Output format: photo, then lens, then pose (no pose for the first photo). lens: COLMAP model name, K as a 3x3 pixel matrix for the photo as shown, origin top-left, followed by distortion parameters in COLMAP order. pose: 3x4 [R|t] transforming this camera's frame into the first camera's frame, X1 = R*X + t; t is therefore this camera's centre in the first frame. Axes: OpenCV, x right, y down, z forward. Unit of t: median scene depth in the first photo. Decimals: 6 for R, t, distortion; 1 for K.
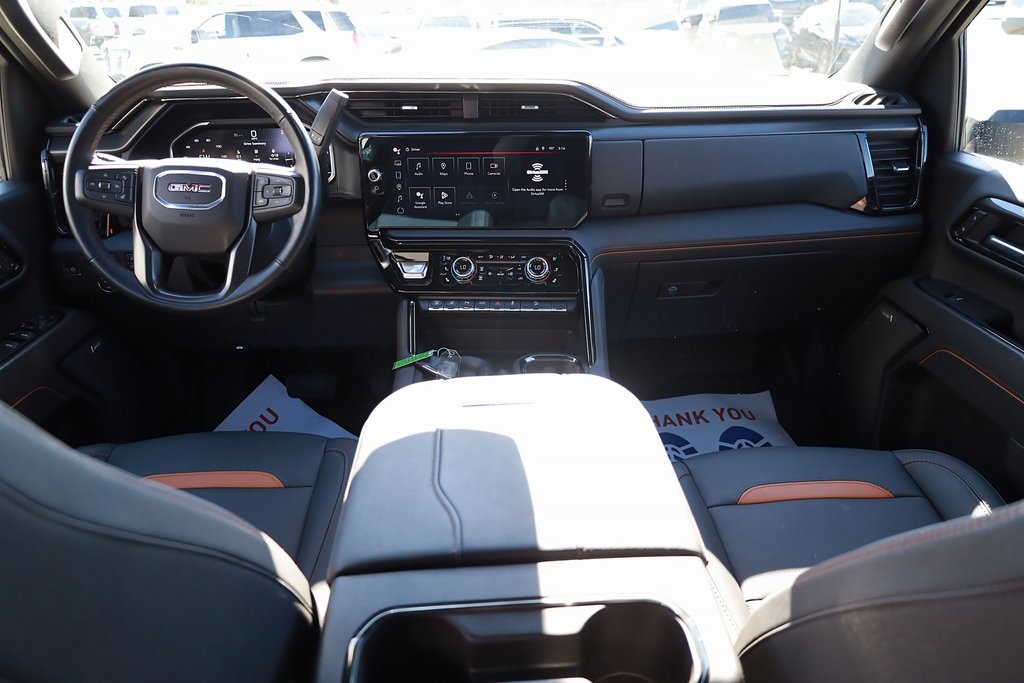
lens RADIAL K [[709.8, 0, 512.0], [0, 709.8, 341.5], [0, 0, 1]] dist [-0.009247, 0.003868]
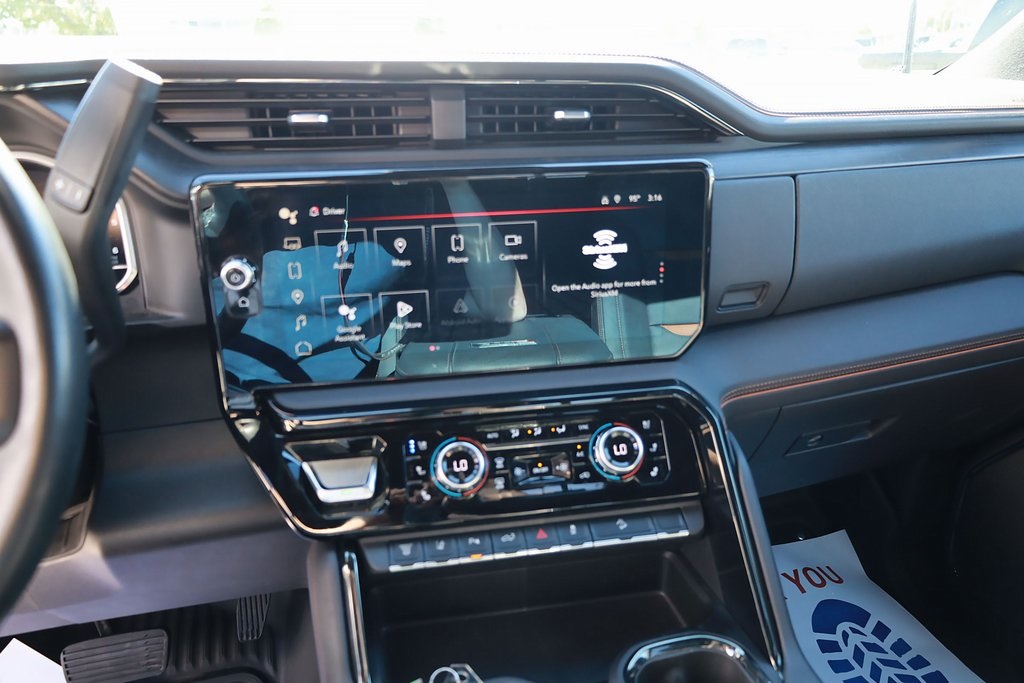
lens RADIAL K [[732.0, 0, 525.3], [0, 732.0, 340.6], [0, 0, 1]] dist [-0.011428, 0.003527]
pose [[0.968219, -0.080235, 0.236884, -0.132700], [0.094224, 0.994378, -0.048317, -0.157058], [-0.231676, 0.069102, 0.970336, 0.535848]]
